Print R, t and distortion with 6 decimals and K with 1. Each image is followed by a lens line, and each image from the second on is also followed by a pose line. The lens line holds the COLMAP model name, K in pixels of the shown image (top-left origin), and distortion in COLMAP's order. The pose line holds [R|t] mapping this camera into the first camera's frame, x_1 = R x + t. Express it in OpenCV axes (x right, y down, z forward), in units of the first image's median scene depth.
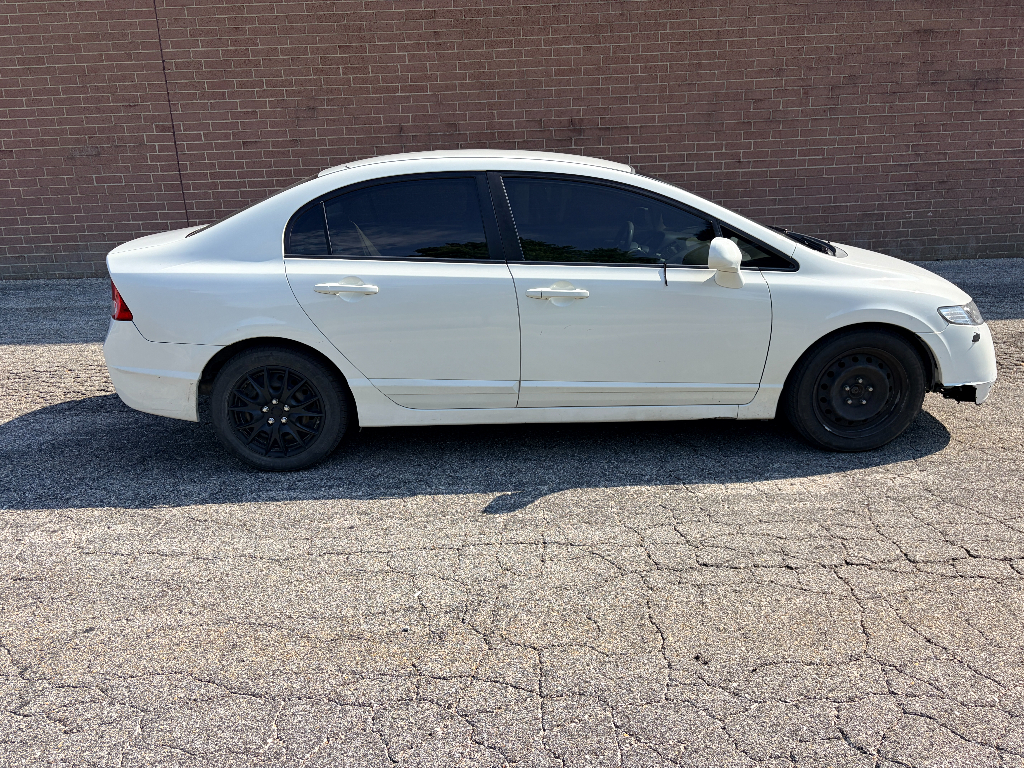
lens RADIAL K [[780.3, 0, 506.4], [0, 780.3, 386.7], [0, 0, 1]] dist [0.040107, -0.039856]
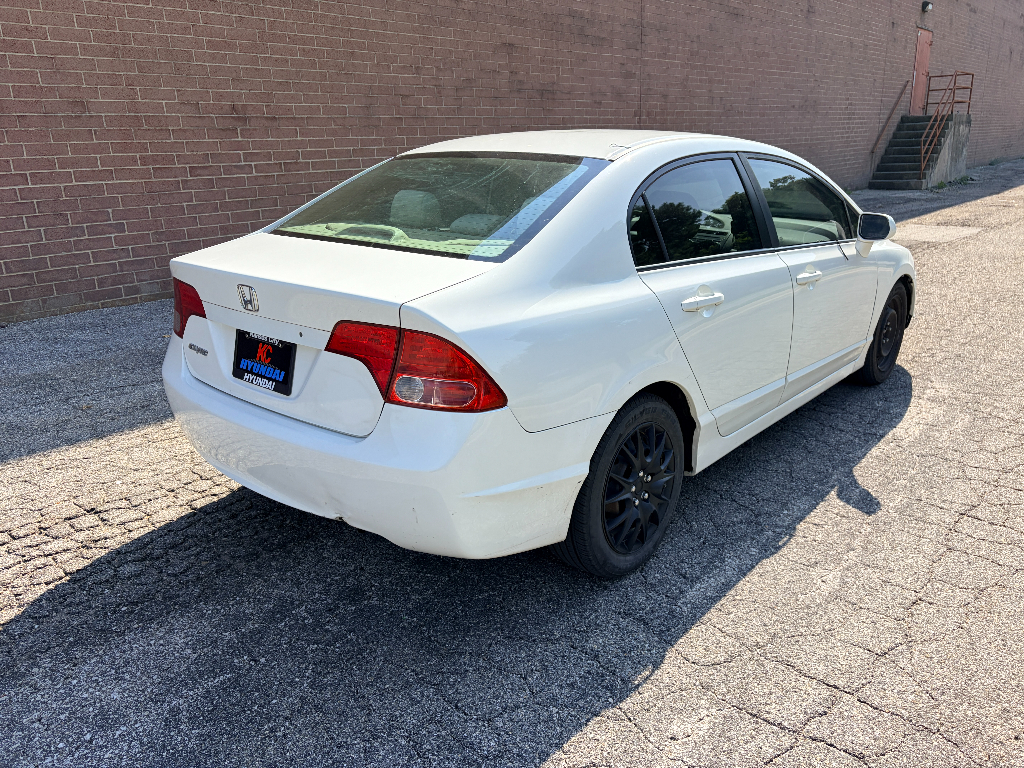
lens RADIAL K [[780.3, 0, 523.0], [0, 780.3, 383.0], [0, 0, 1]] dist [0.040107, -0.039856]
pose [[0.657779, -0.204190, 0.725005, -0.377533], [0.211875, 0.973847, 0.082046, -0.062144], [-0.722797, 0.099642, 0.683839, 0.252923]]
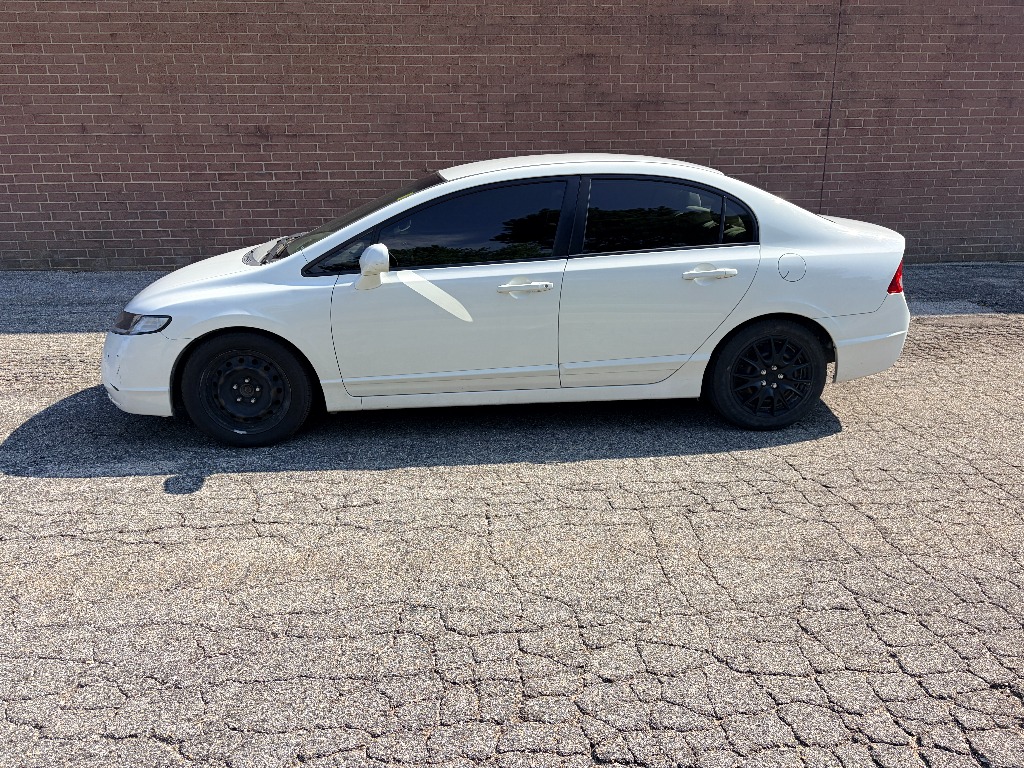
lens RADIAL K [[780.3, 0, 514.1], [0, 780.3, 387.0], [0, 0, 1]] dist [0.040107, -0.039856]
pose [[0.994922, -0.002728, 0.100615, 0.318205], [0.001692, 0.999945, 0.010383, -0.006325], [-0.100638, -0.010160, 0.994871, -0.067941]]
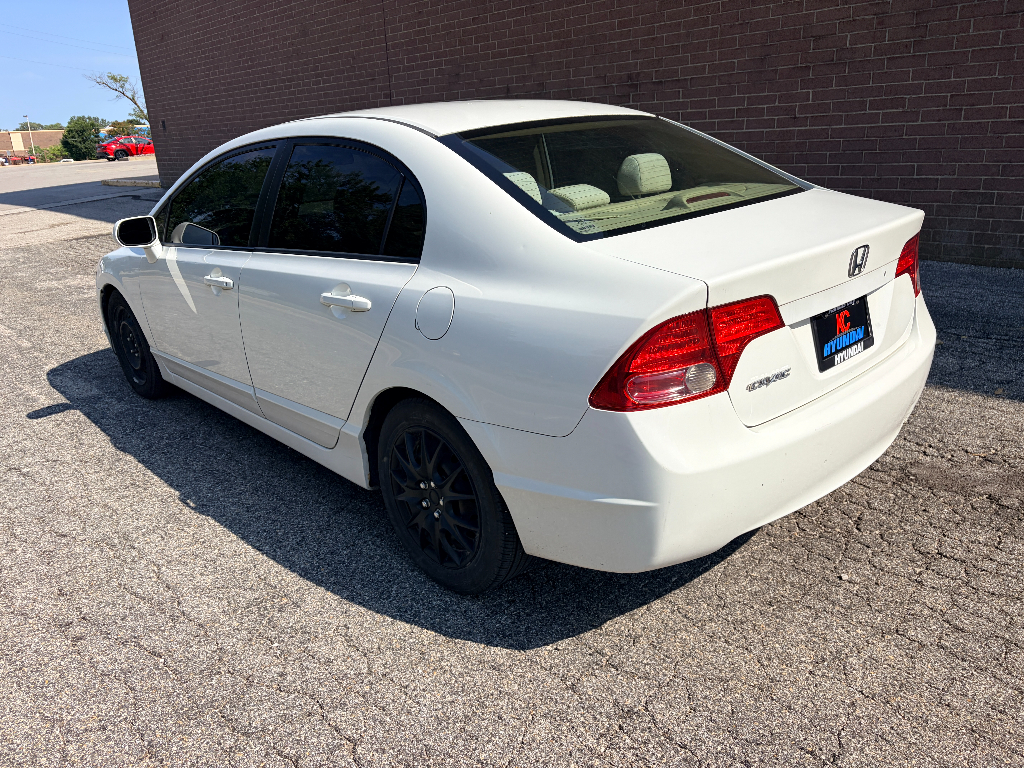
lens RADIAL K [[780.3, 0, 522.1], [0, 780.3, 373.7], [0, 0, 1]] dist [0.040107, -0.039856]
pose [[0.681871, 0.220808, -0.697349, 0.743153], [-0.174672, 0.974922, 0.137903, -0.097792], [0.710311, 0.027776, 0.703340, 0.256745]]
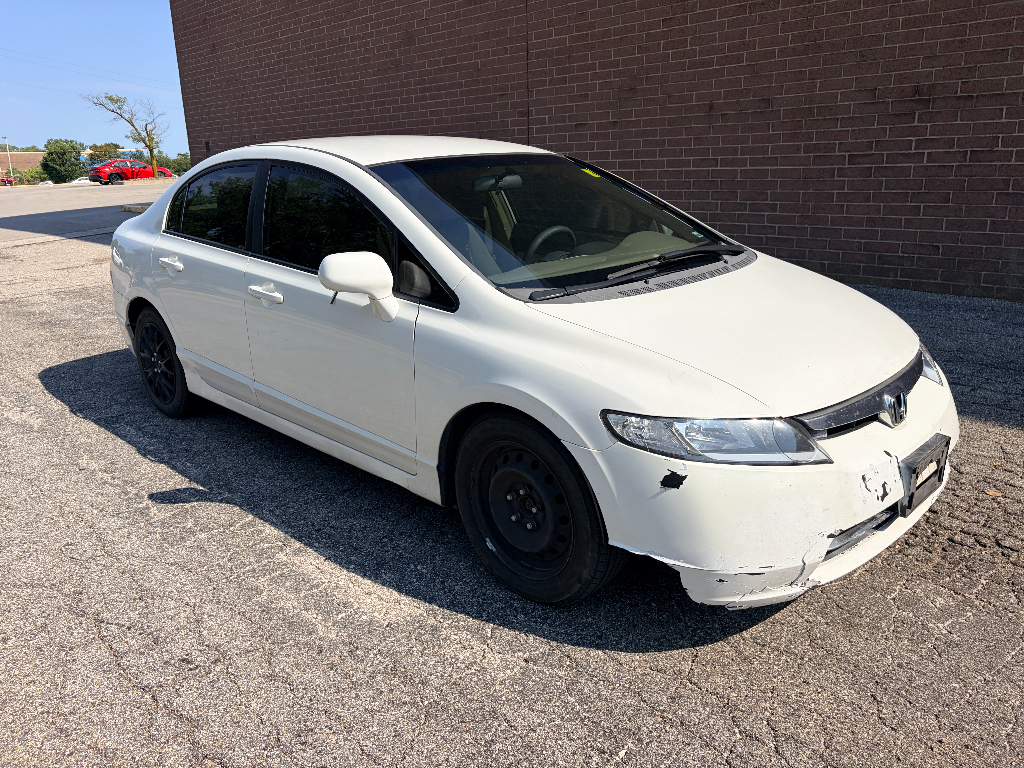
lens RADIAL K [[780.3, 0, 503.4], [0, 780.3, 373.0], [0, 0, 1]] dist [0.040107, -0.039856]
pose [[0.692346, 0.205510, -0.691681, 0.384690], [-0.197792, 0.975919, 0.091980, -0.071232], [0.693928, 0.073127, 0.716322, 0.226462]]
